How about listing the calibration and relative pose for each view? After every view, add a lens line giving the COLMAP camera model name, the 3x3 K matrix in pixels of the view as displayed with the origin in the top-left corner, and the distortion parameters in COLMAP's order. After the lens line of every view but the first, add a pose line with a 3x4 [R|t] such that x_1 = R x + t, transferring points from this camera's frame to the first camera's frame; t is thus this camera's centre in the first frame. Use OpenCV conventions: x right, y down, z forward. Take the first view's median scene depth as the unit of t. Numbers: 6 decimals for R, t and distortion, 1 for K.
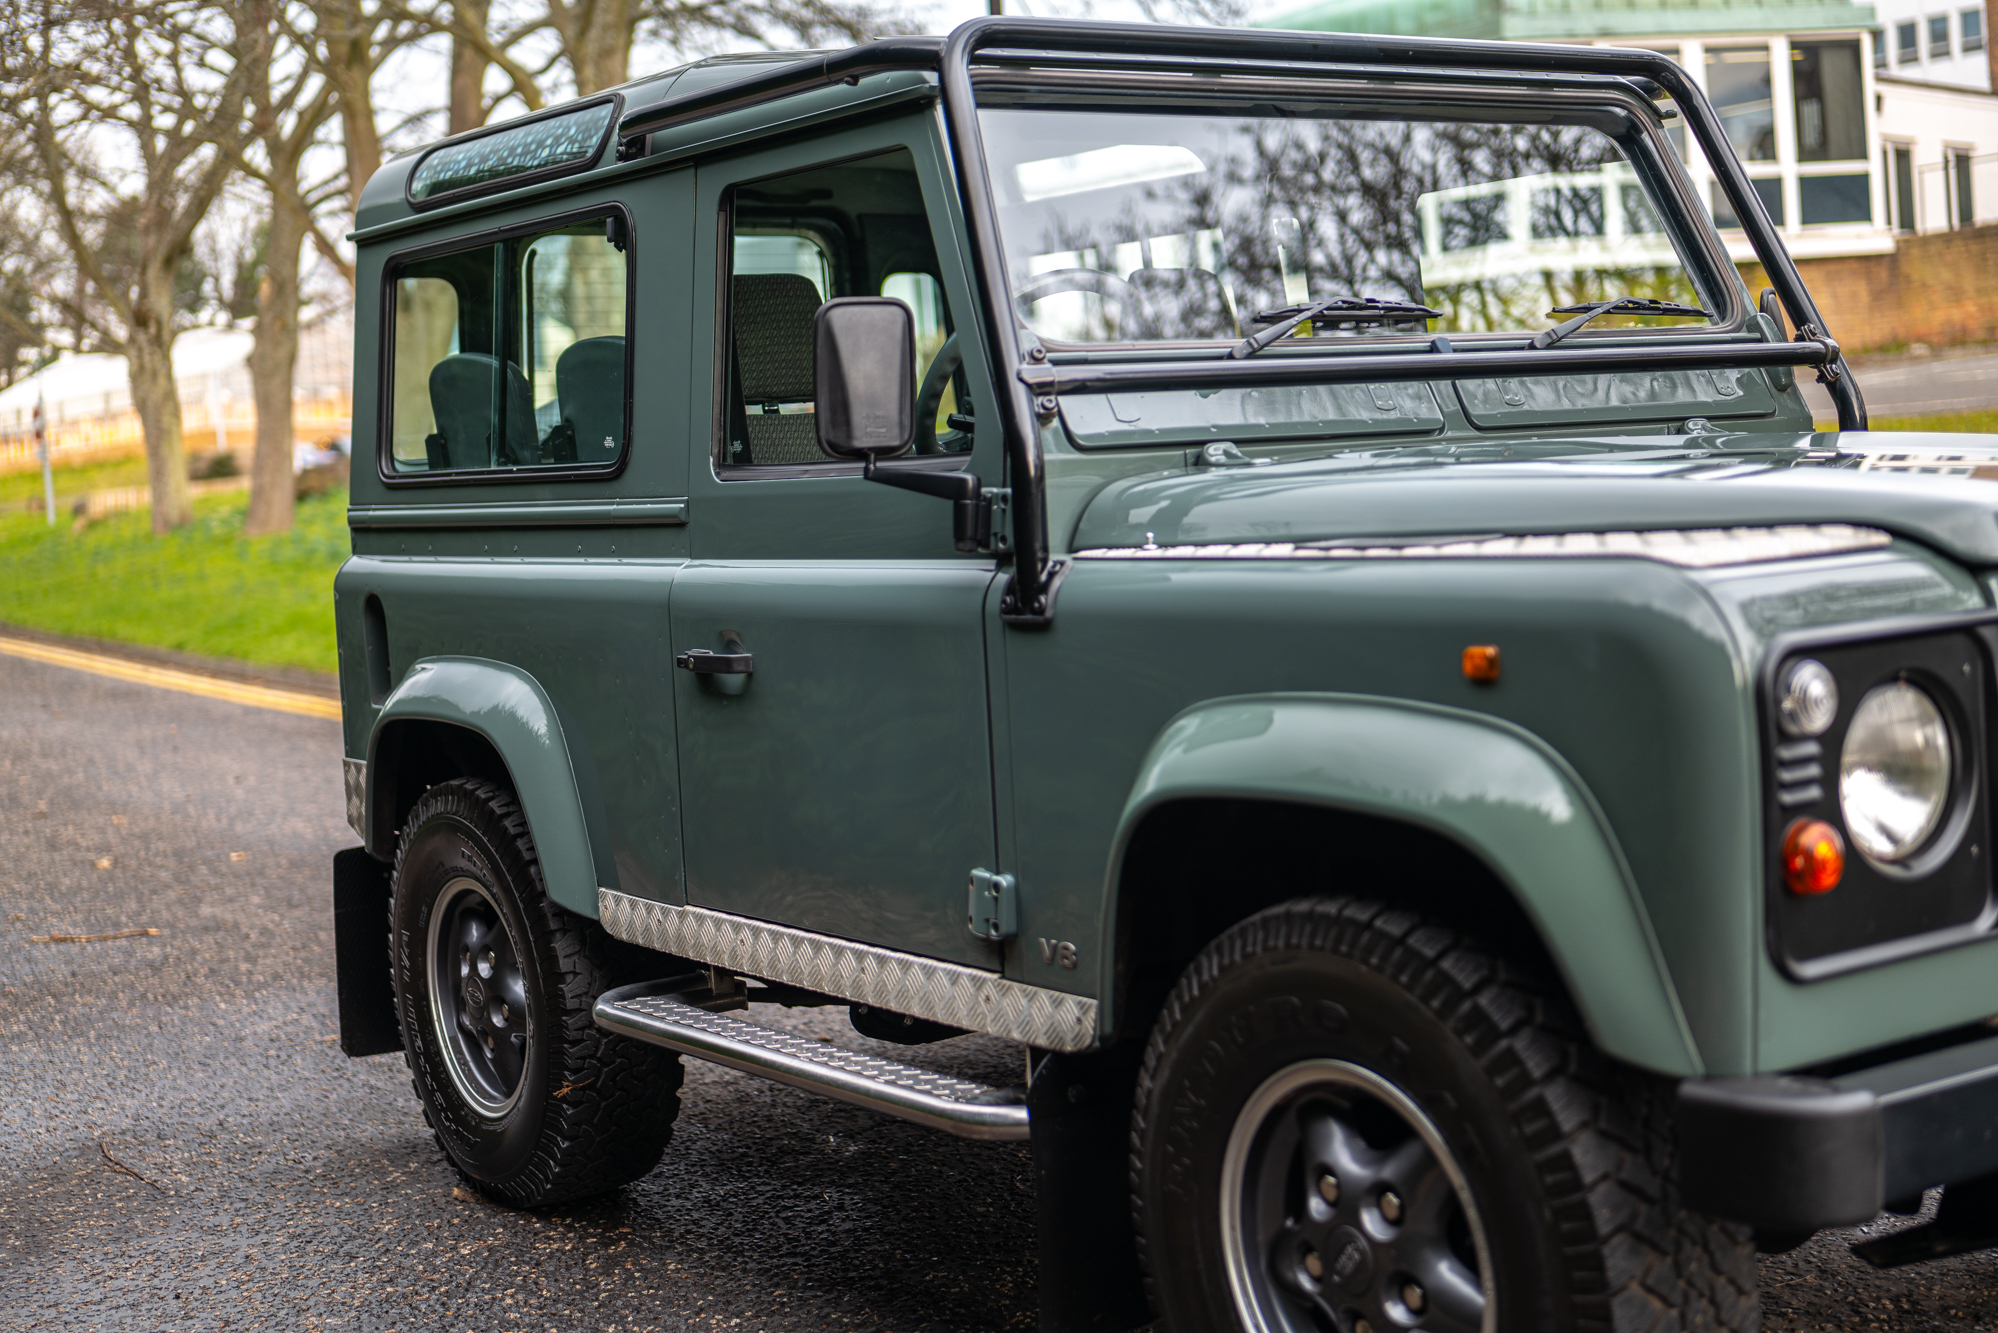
lens RADIAL K [[2919.8, 0, 999.0], [0, 2919.8, 666.5], [0, 0, 1]] dist [0.008883, -0.001090]
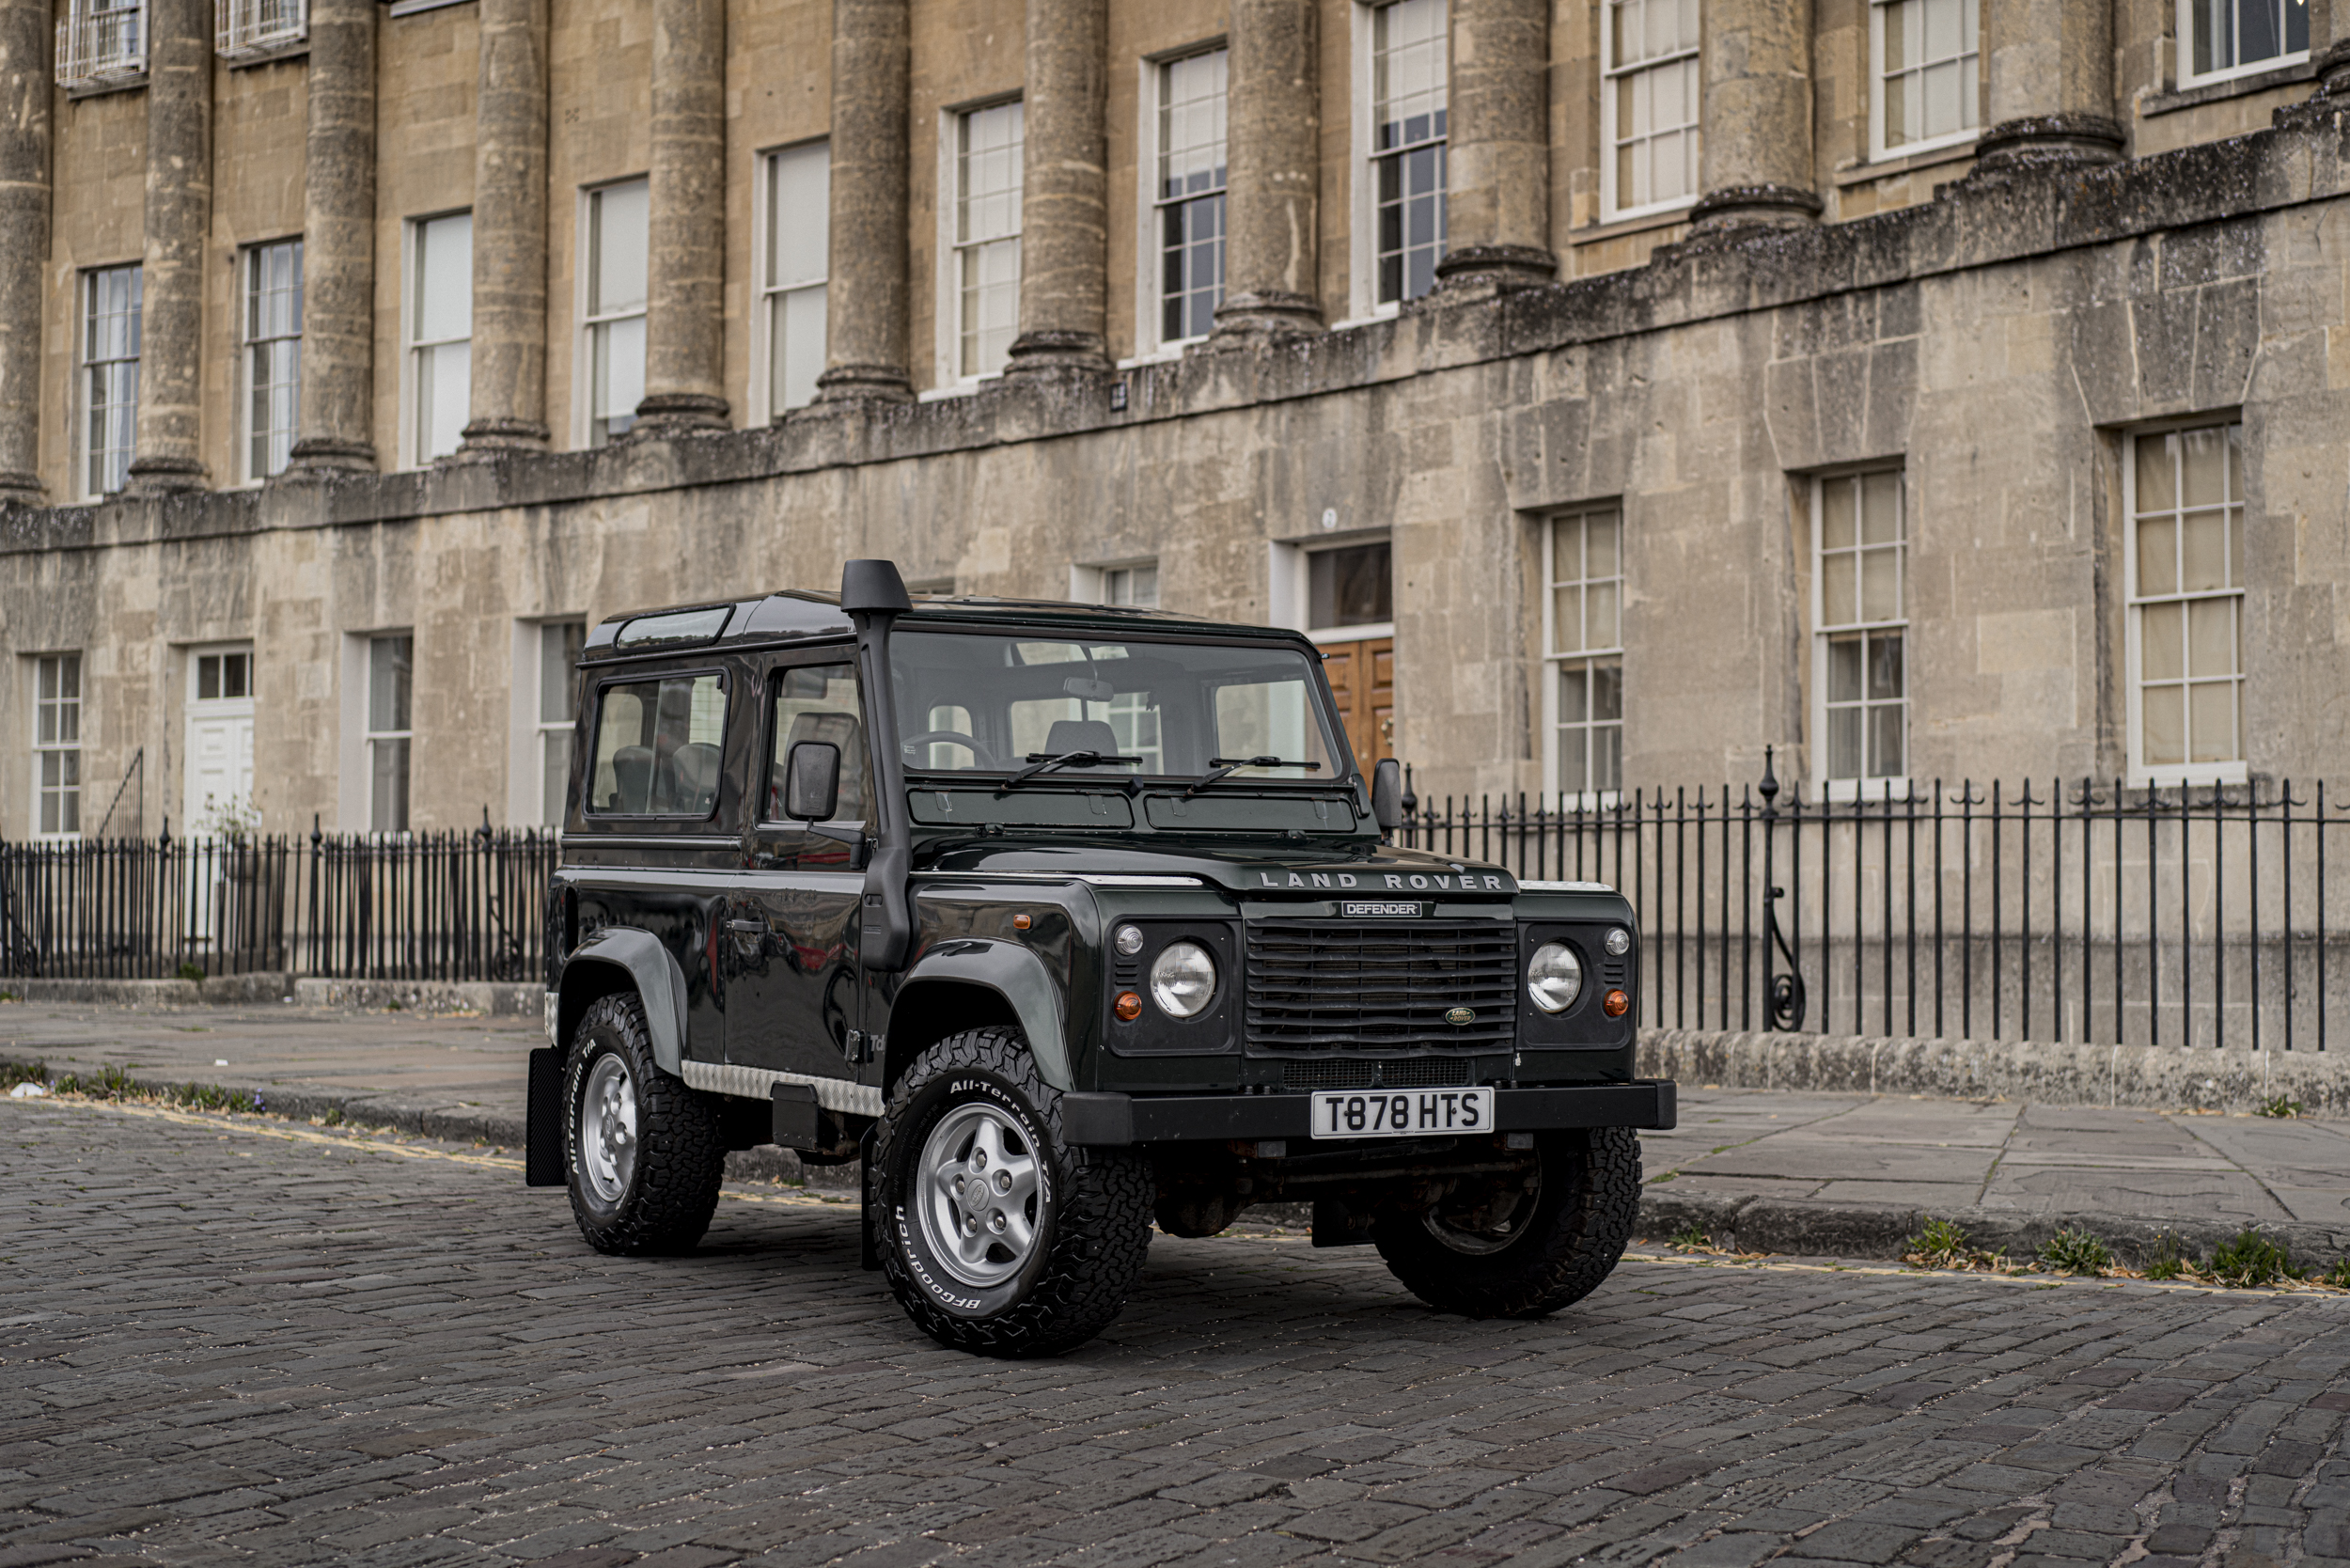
lens RADIAL K [[3752.8, 0, 1175.0], [0, 3752.8, 784.0], [0, 0, 1]] dist [0.056991, -0.206214]
pose [[0.996453, 0.057593, -0.061353, 0.294117], [-0.062953, 0.994009, -0.089344, 0.094102], [0.055840, 0.092890, 0.994109, -1.274471]]
